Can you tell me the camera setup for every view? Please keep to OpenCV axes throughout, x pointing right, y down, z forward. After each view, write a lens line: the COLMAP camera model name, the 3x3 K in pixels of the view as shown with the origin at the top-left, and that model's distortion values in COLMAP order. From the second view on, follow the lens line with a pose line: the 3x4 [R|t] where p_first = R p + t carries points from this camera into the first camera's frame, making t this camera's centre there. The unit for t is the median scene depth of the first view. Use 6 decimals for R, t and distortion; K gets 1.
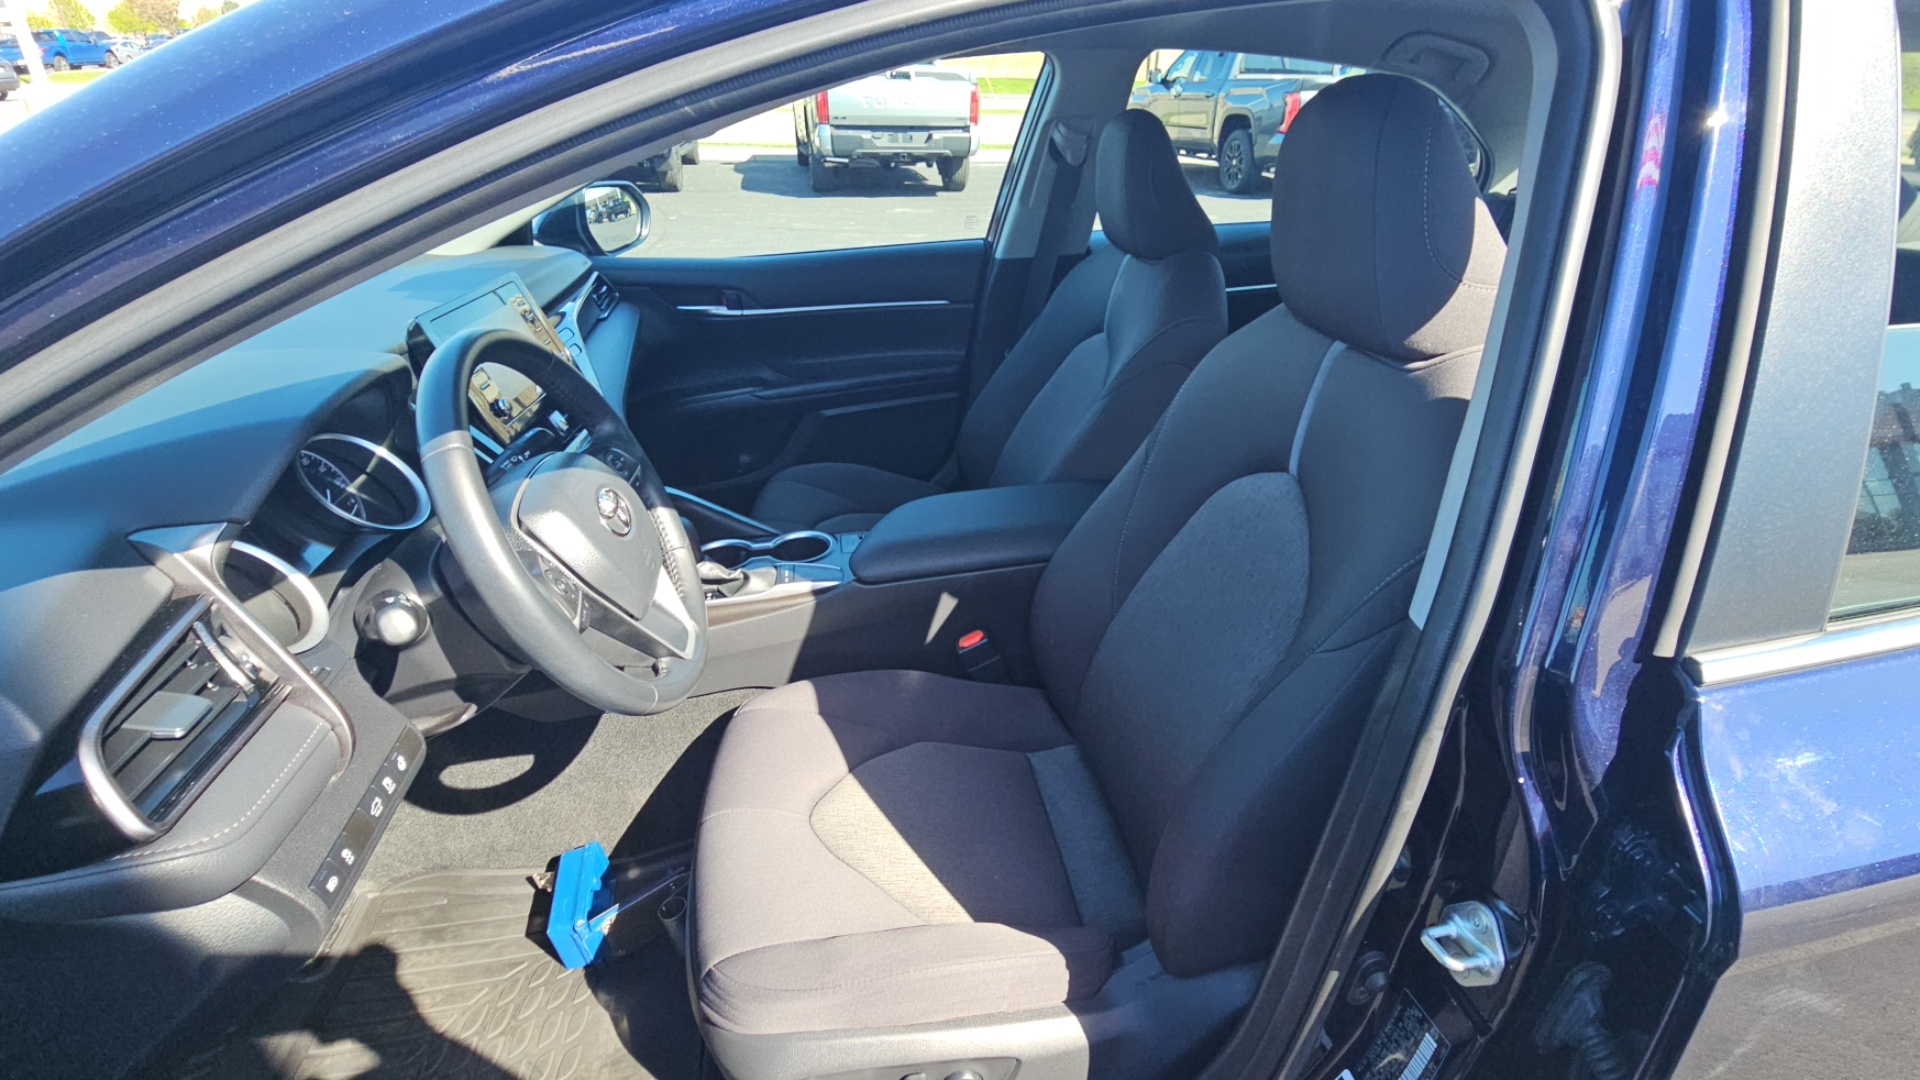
lens RADIAL K [[859.2, 0, 979.3], [0, 859.2, 541.2], [0, 0, 1]] dist [0.001595, -0.003157]
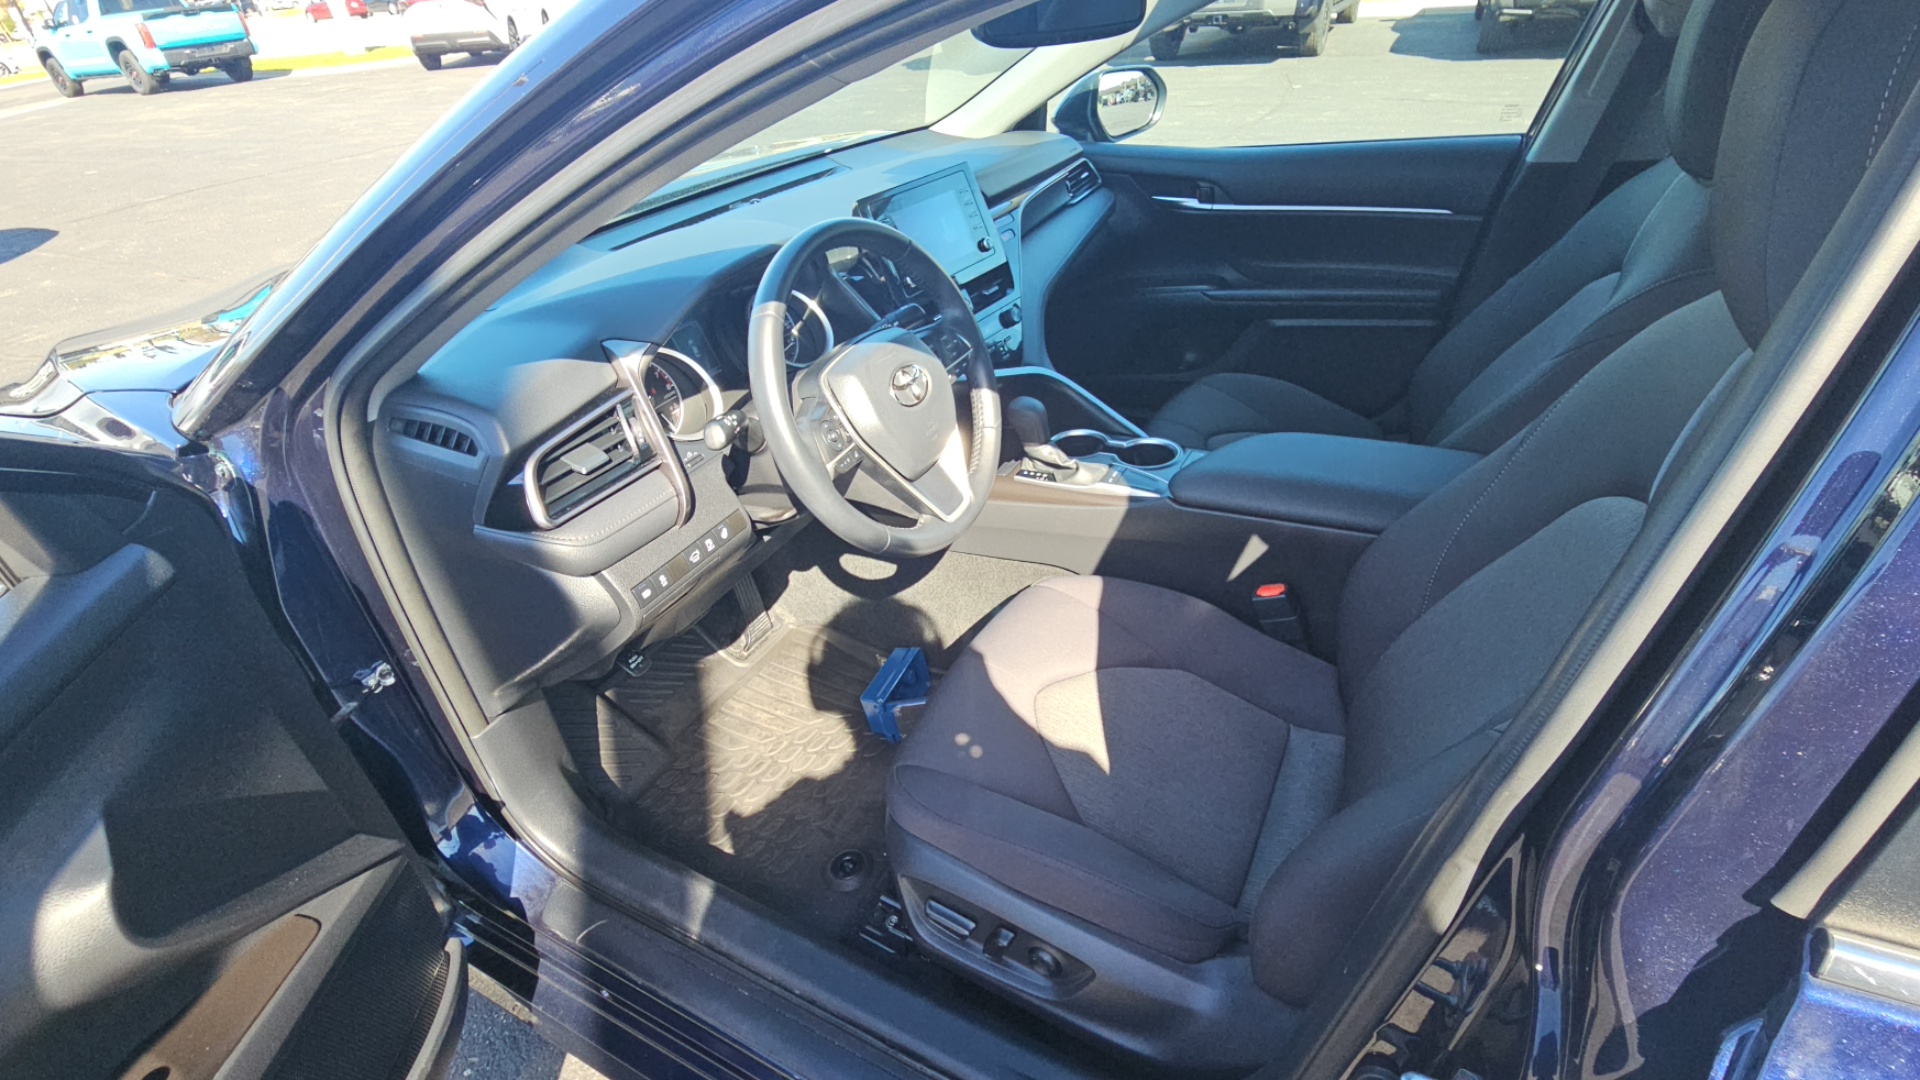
lens RADIAL K [[861.3, 0, 978.5], [0, 861.3, 538.6], [0, 0, 1]] dist [0.009564, -0.009447]
pose [[0.786610, 0.286913, -0.546741, 0.245972], [-0.215866, 0.957392, 0.191839, -0.054059], [0.578487, -0.032879, 0.815029, 0.049609]]
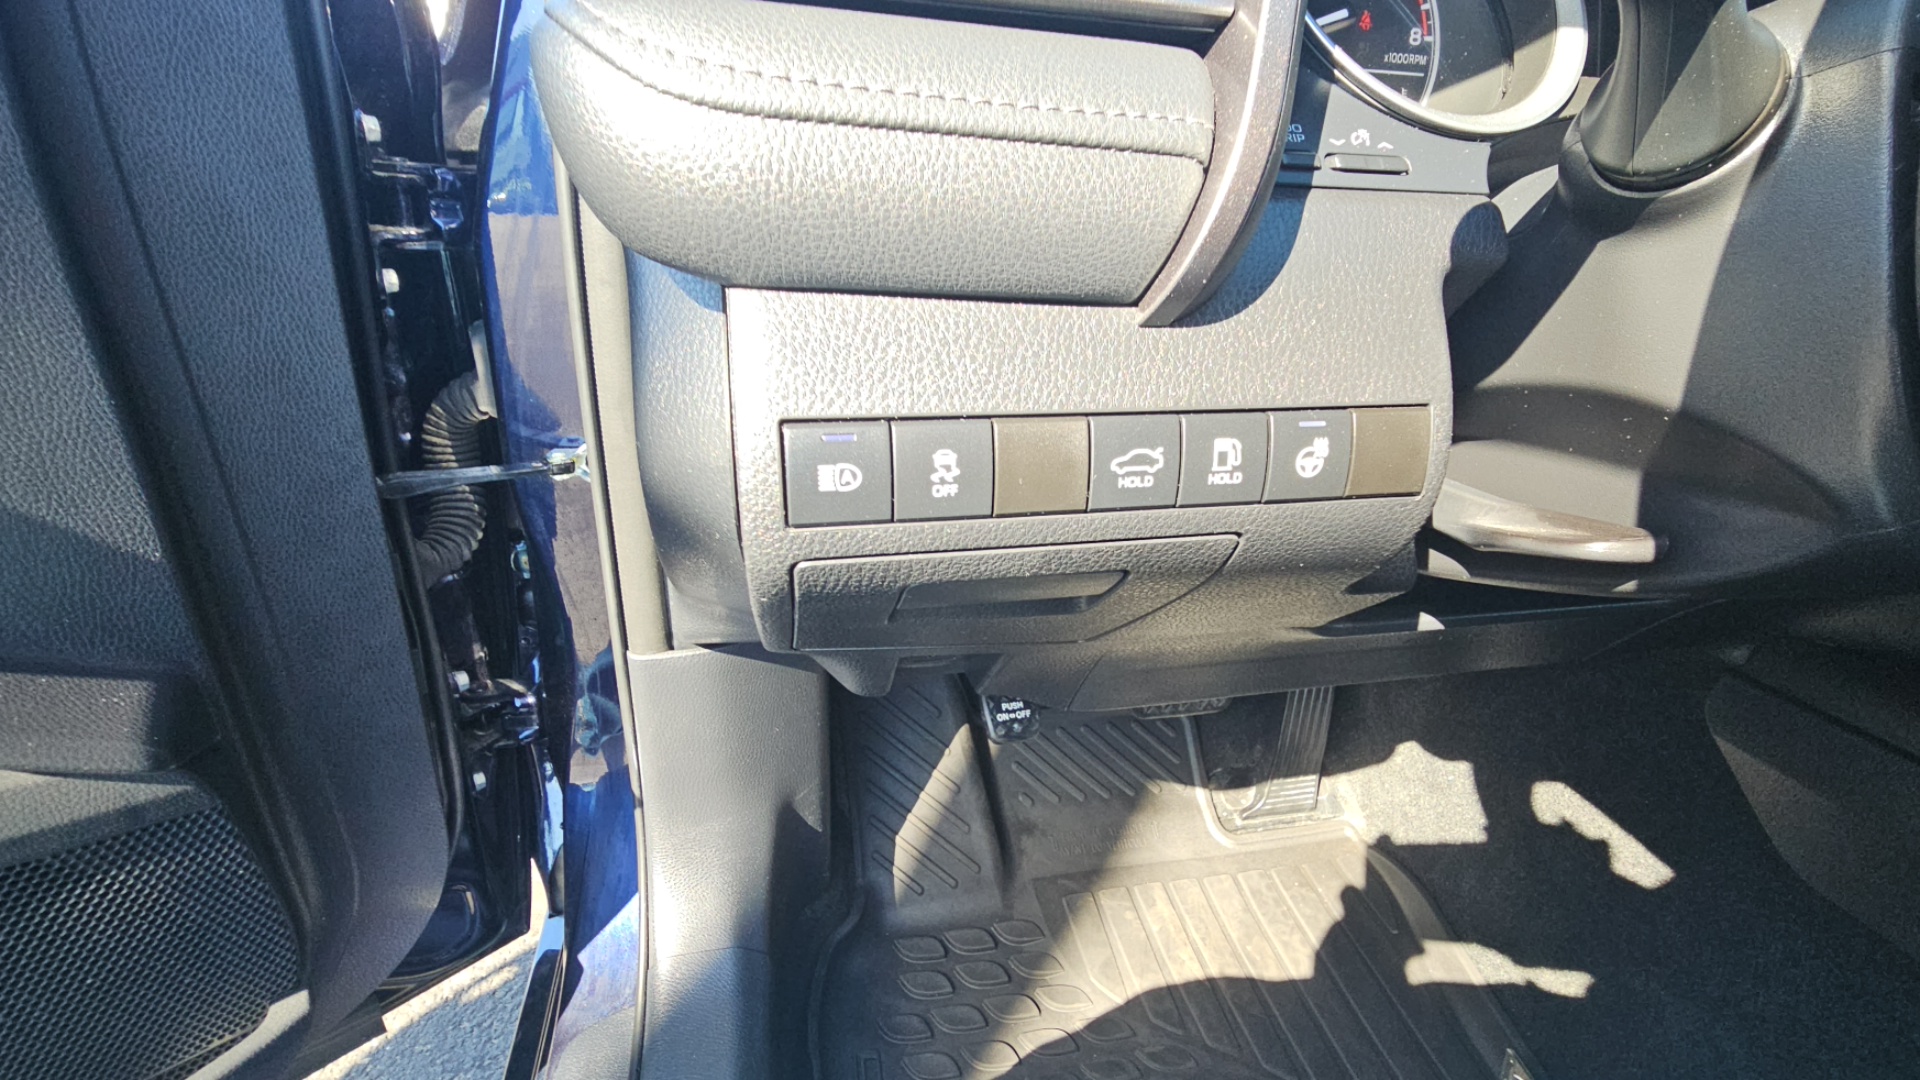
lens RADIAL K [[861.3, 0, 978.5], [0, 861.3, 538.6], [0, 0, 1]] dist [0.009564, -0.009447]
pose [[0.042862, 0.446523, -0.893745, -0.214465], [-0.510371, 0.778824, 0.364631, 0.129919], [0.858886, 0.440512, 0.261274, 0.467983]]
